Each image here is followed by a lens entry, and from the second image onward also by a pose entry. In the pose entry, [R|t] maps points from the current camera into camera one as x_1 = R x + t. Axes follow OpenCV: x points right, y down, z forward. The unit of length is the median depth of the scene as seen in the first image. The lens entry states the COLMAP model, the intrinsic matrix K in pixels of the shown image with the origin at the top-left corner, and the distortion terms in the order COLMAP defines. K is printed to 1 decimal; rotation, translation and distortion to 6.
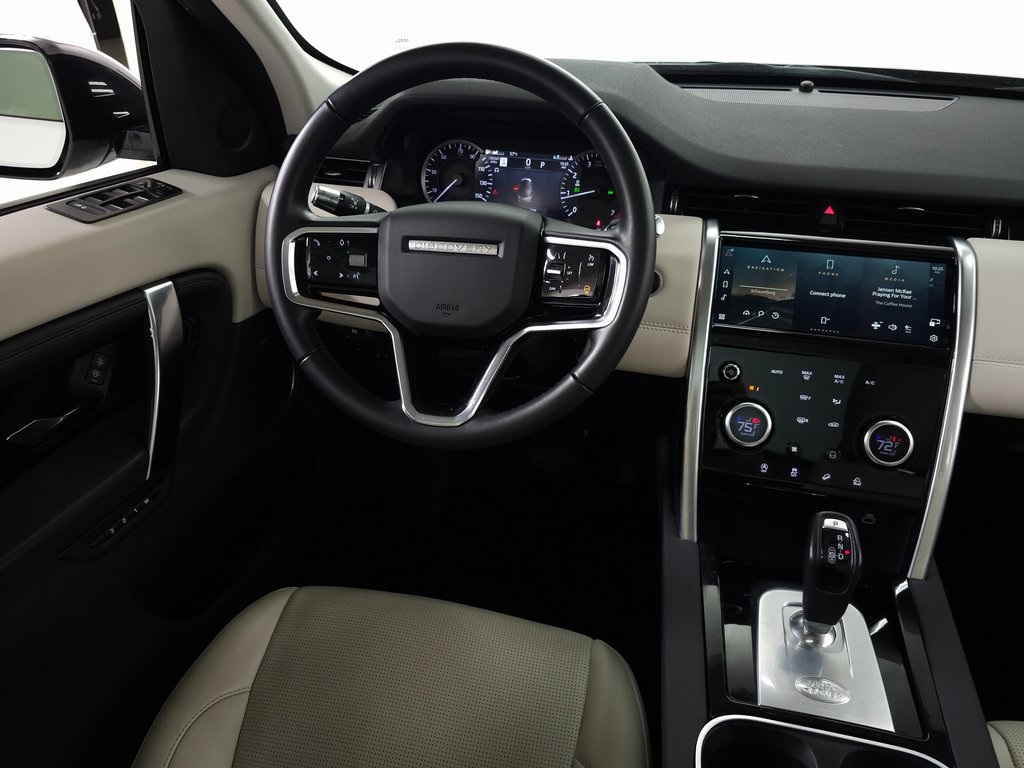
lens RADIAL K [[698.1, 0, 501.9], [0, 698.1, 377.8], [0, 0, 1]] dist [0.028773, -0.040753]
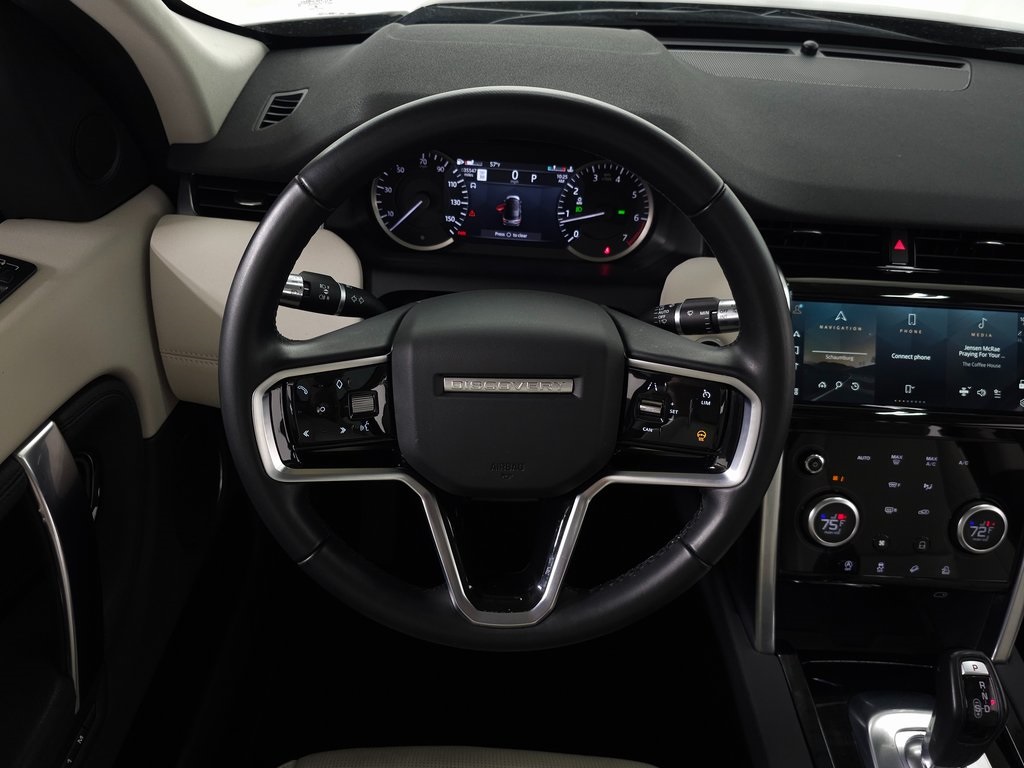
lens RADIAL K [[698.1, 0, 505.4], [0, 698.1, 388.1], [0, 0, 1]] dist [0.028773, -0.040753]
pose [[0.975204, -0.107574, 0.193403, -0.181868], [0.072940, 0.981316, 0.178040, -0.267855], [-0.208942, -0.159518, 0.964830, 0.276281]]
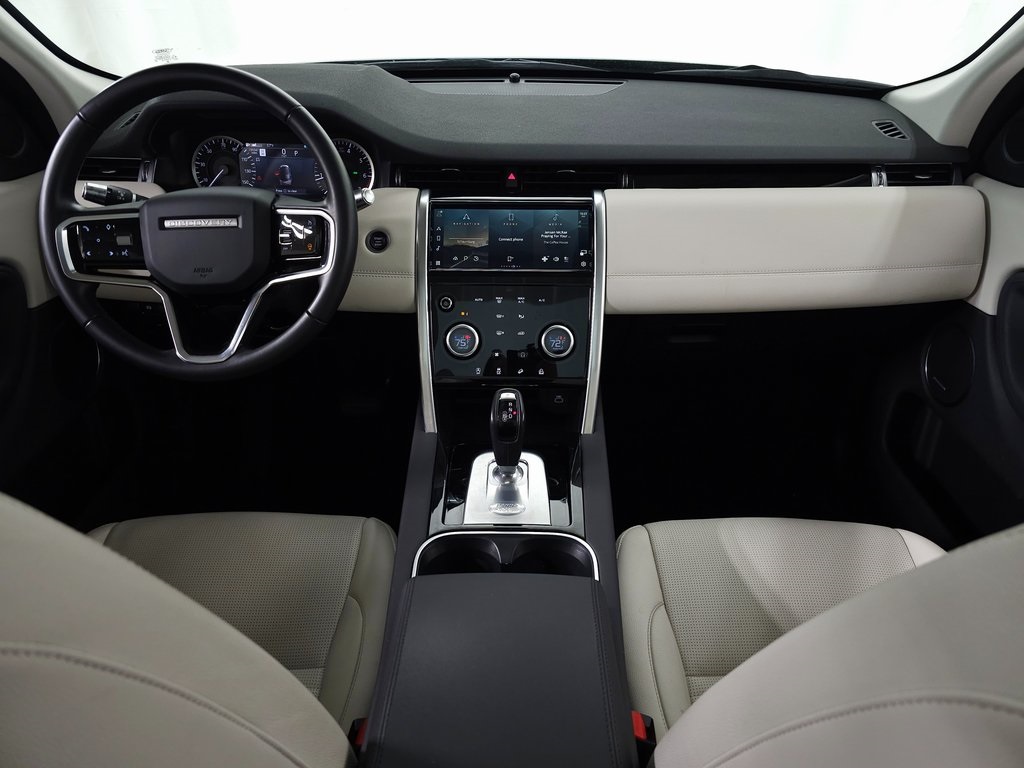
lens RADIAL K [[698.1, 0, 518.9], [0, 698.1, 385.6], [0, 0, 1]] dist [0.028773, -0.040753]
pose [[0.972624, -0.123090, 0.197109, 0.177786], [0.116289, 0.992161, 0.045762, 0.100854], [-0.201197, -0.021588, 0.979313, -0.329123]]
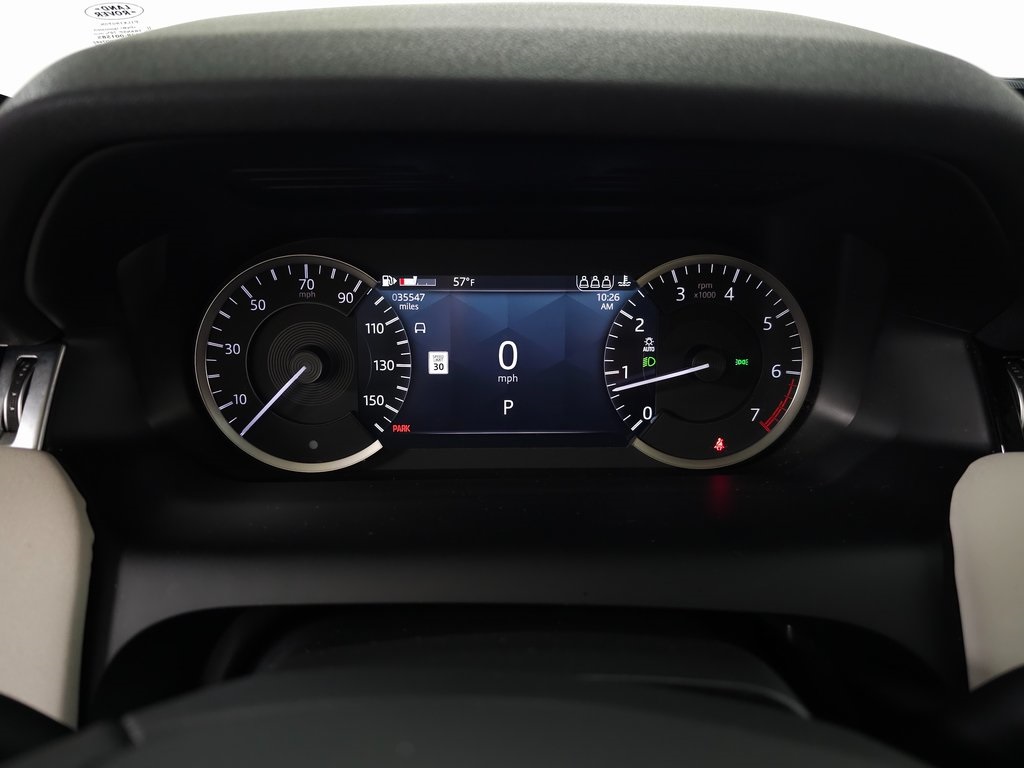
lens RADIAL K [[698.1, 0, 524.9], [0, 698.1, 362.8], [0, 0, 1]] dist [0.028773, -0.040753]
pose [[0.963116, -0.117876, 0.241893, -0.055140], [0.142509, 0.985967, -0.086945, -0.302610], [-0.228250, 0.118211, 0.966400, 0.812483]]
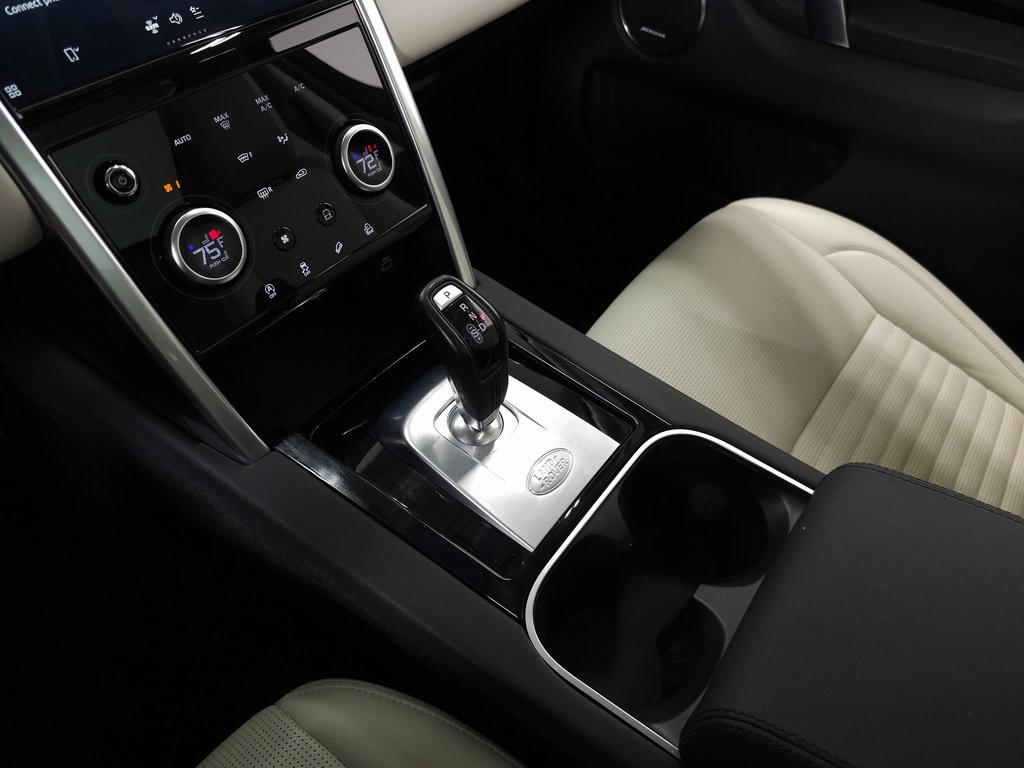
lens RADIAL K [[698.1, 0, 509.2], [0, 698.1, 386.5], [0, 0, 1]] dist [0.028773, -0.040753]
pose [[0.399163, -0.680677, 0.614287, 0.014863], [0.416877, 0.731453, 0.539620, -0.056969], [-0.816629, 0.040686, 0.575728, 0.455598]]
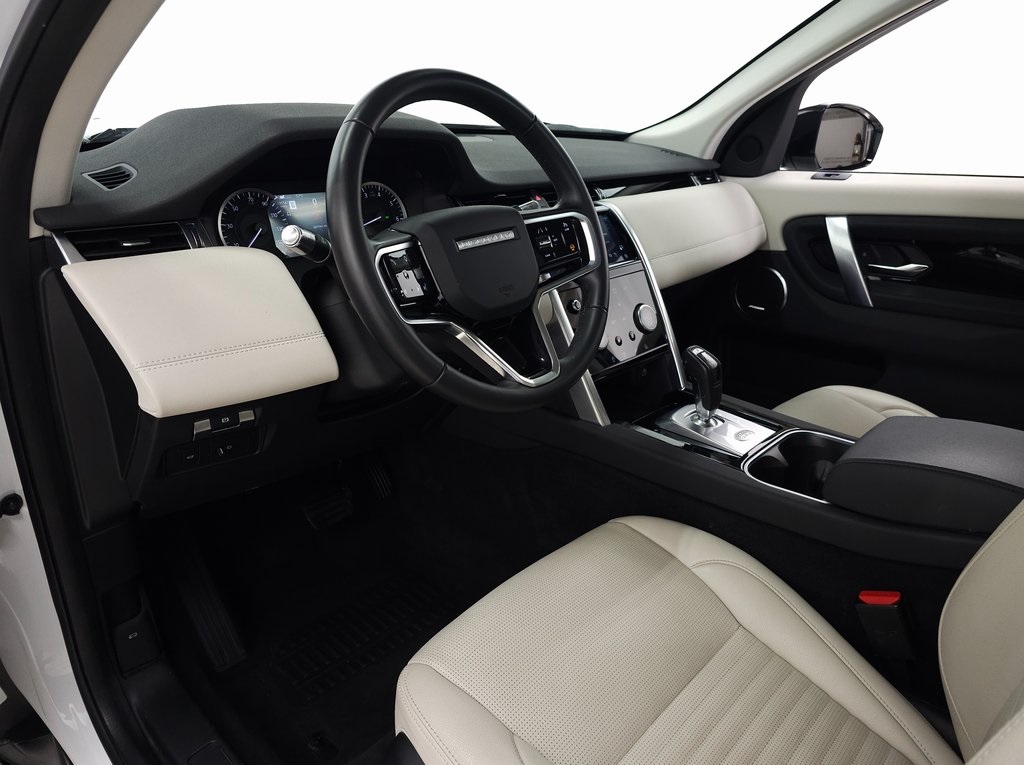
lens RADIAL K [[698.1, 0, 506.4], [0, 698.1, 382.4], [0, 0, 1]] dist [0.028773, -0.040753]
pose [[0.502038, -0.317361, 0.804512, -0.910585], [0.414244, 0.904828, 0.098433, -0.064493], [-0.759184, 0.283847, 0.585723, 0.319132]]
